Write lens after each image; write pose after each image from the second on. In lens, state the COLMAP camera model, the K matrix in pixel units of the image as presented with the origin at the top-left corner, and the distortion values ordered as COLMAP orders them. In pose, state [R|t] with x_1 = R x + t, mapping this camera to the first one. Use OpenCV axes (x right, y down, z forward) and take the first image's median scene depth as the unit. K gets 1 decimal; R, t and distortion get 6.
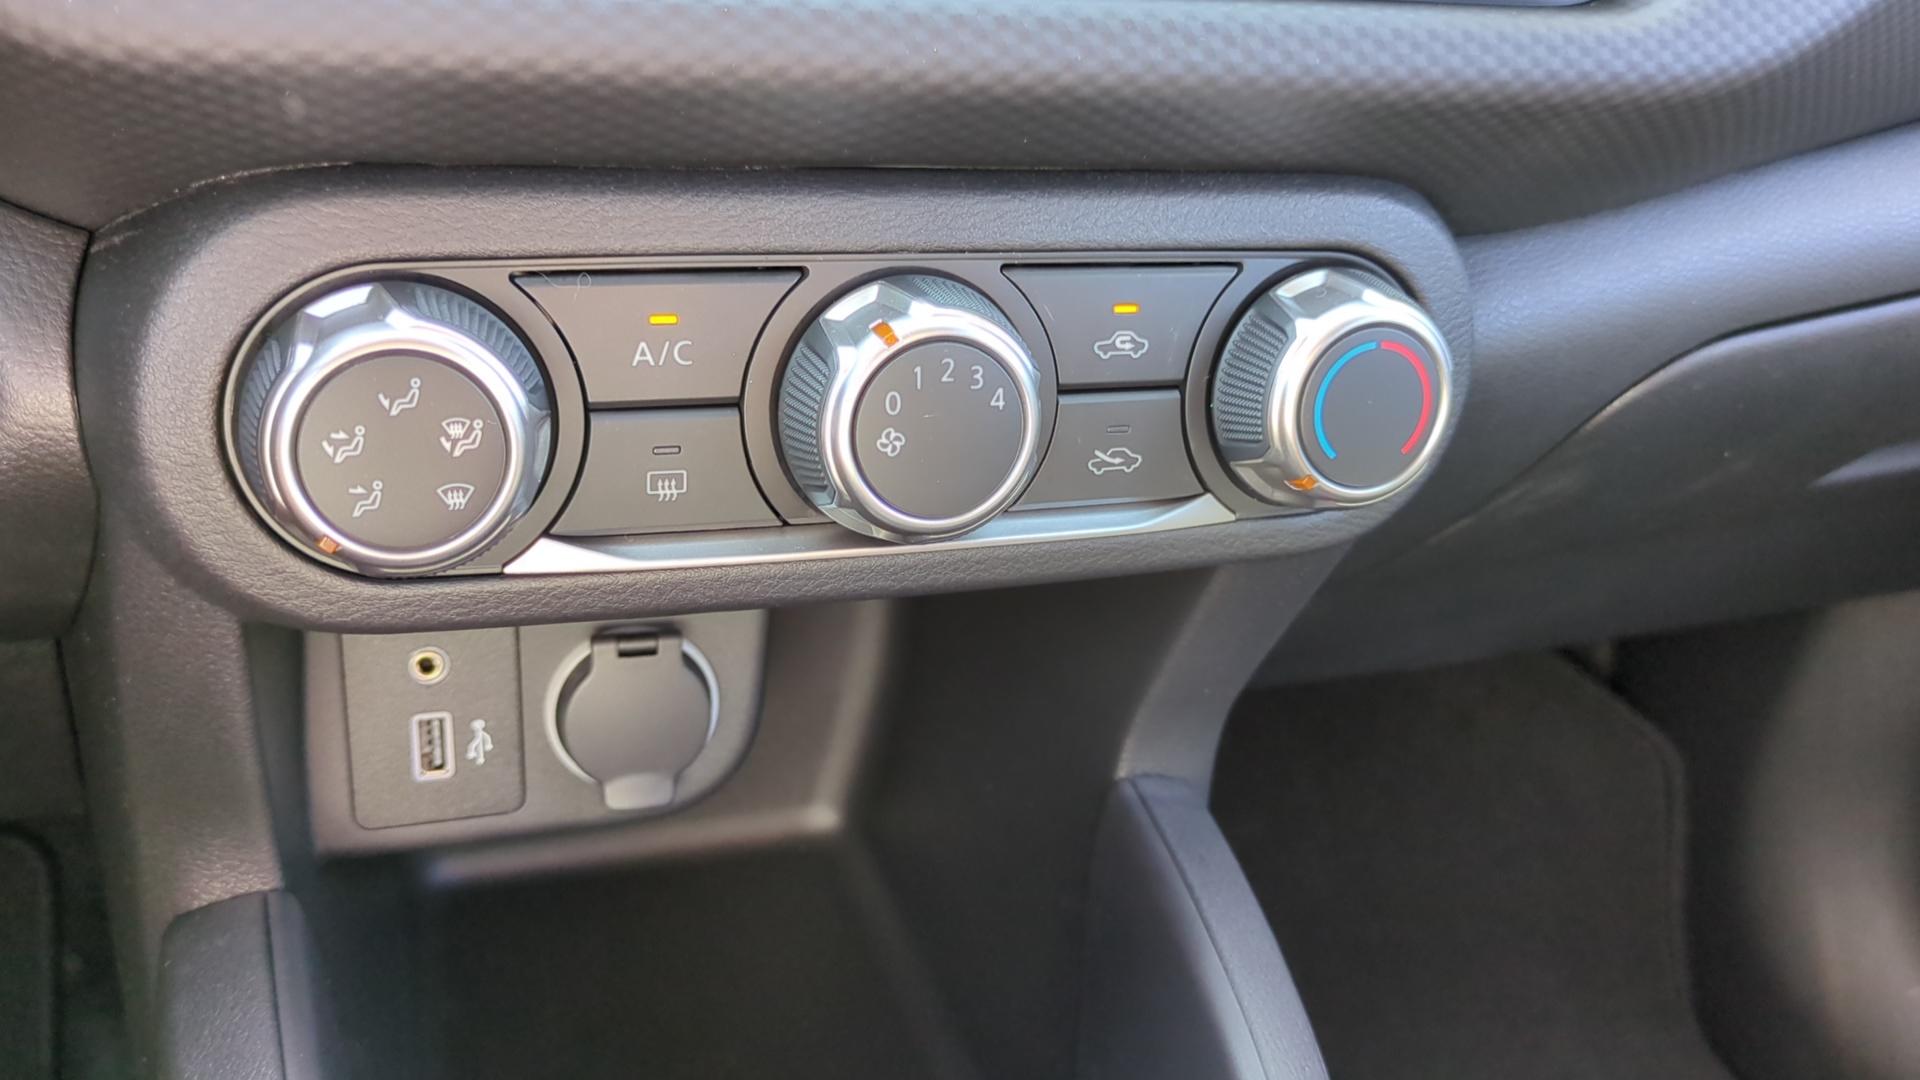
lens RADIAL K [[1660.5, 0, 989.9], [0, 1660.5, 549.4], [0, 0, 1]] dist [-0.005036, -0.010287]
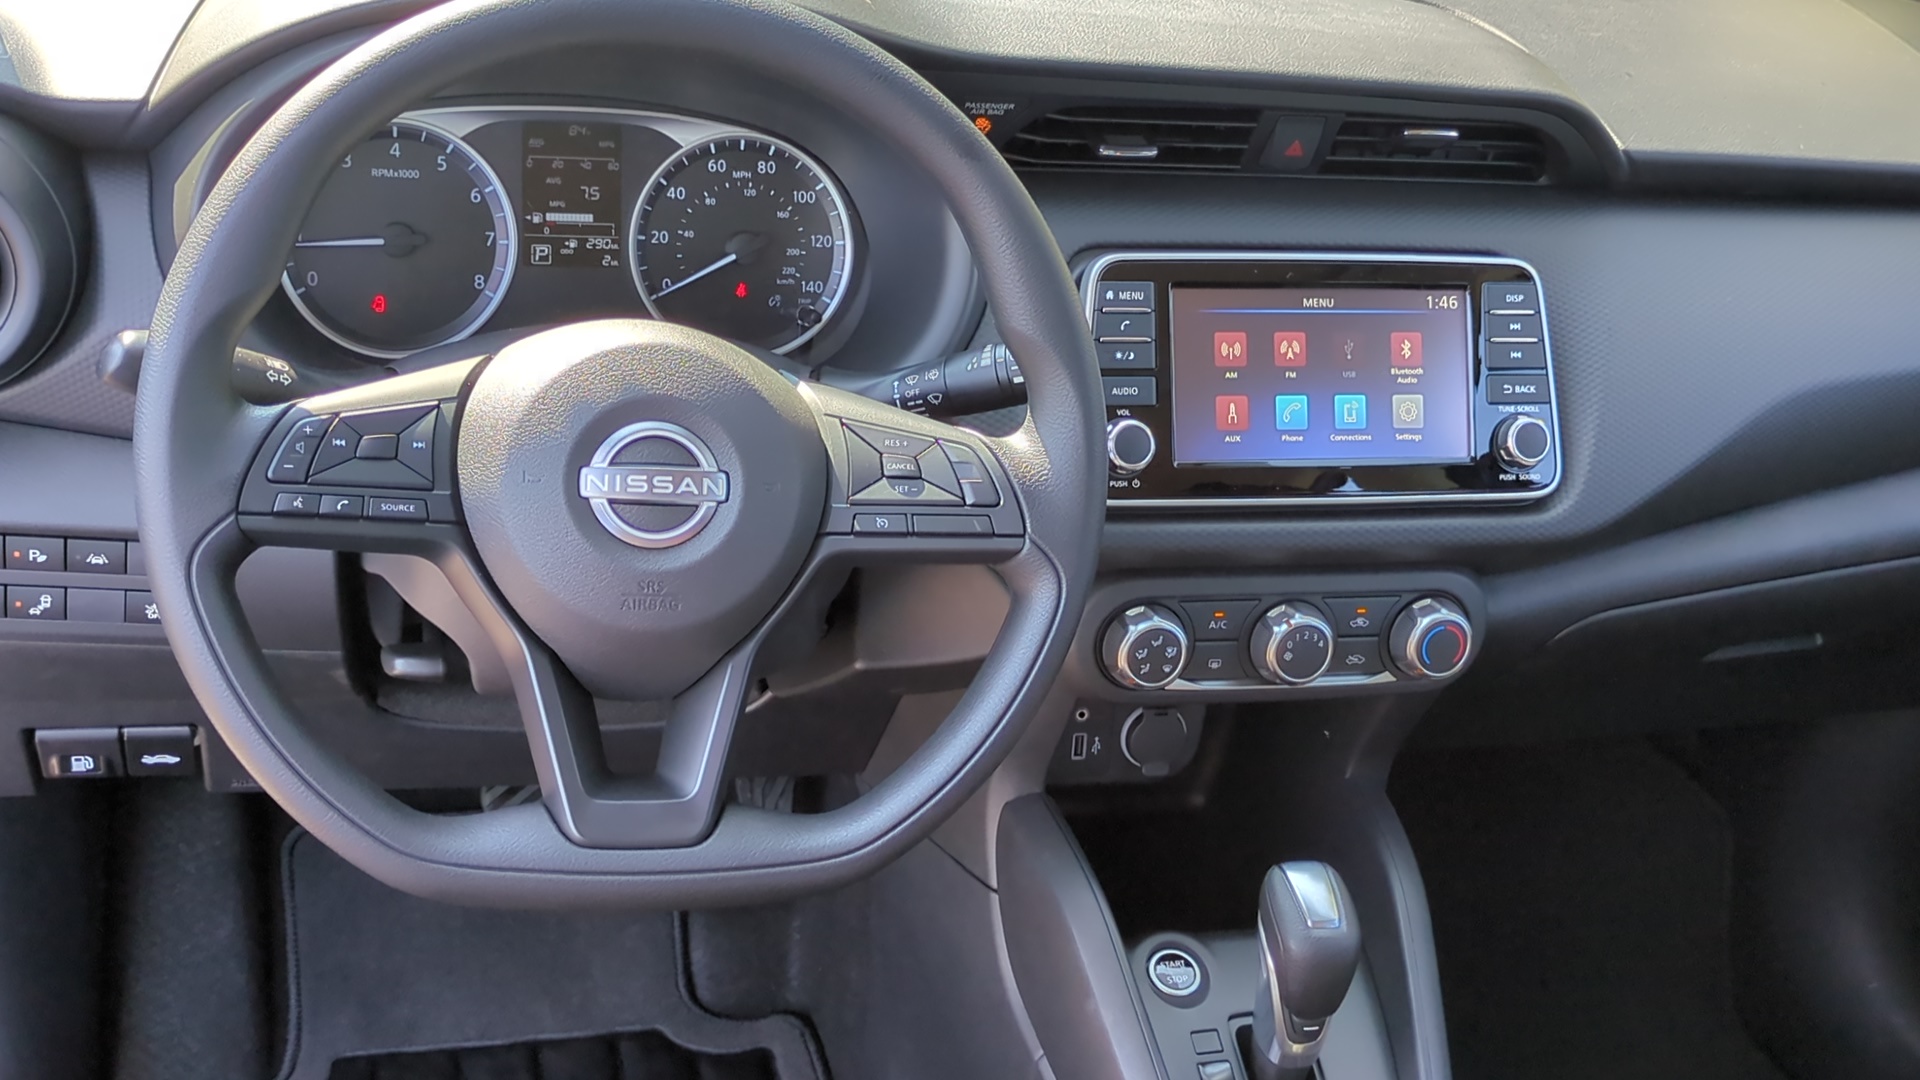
lens RADIAL K [[1660.5, 0, 989.9], [0, 1660.5, 549.4], [0, 0, 1]] dist [-0.005036, -0.010287]
pose [[0.991381, 0.043352, -0.123627, -0.186607], [-0.048279, 0.998143, -0.037141, -0.093324], [0.121787, 0.042789, 0.991633, -1.770170]]
